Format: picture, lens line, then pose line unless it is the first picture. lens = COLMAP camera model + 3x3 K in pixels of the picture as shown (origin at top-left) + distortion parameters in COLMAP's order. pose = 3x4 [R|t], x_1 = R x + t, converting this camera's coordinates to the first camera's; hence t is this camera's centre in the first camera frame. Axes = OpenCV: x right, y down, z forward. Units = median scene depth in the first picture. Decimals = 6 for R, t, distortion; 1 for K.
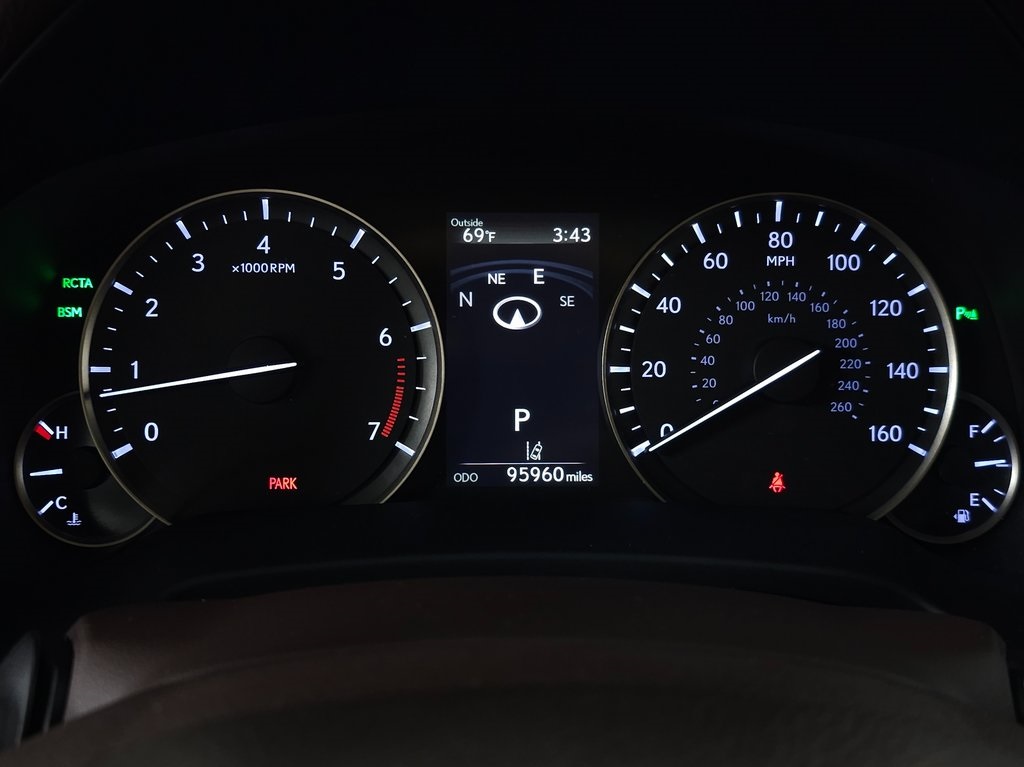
lens RADIAL K [[688.2, 0, 502.0], [0, 688.2, 381.6], [0, 0, 1]] dist [0.051325, -0.065441]
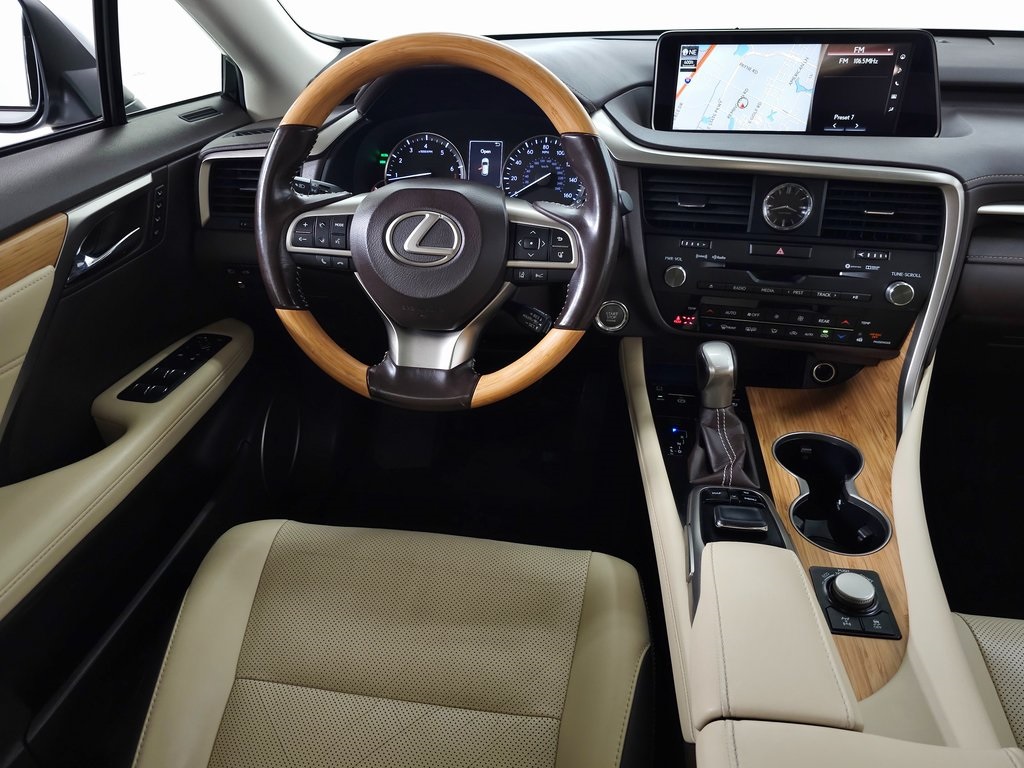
lens RADIAL K [[676.4, 0, 502.9], [0, 676.4, 380.7], [0, 0, 1]] dist [0.064205, -0.077213]
pose [[0.984518, 0.070431, -0.160510, 0.903037], [-0.056861, 0.994529, 0.087626, 0.847608], [0.165804, -0.077142, 0.983137, -3.171374]]
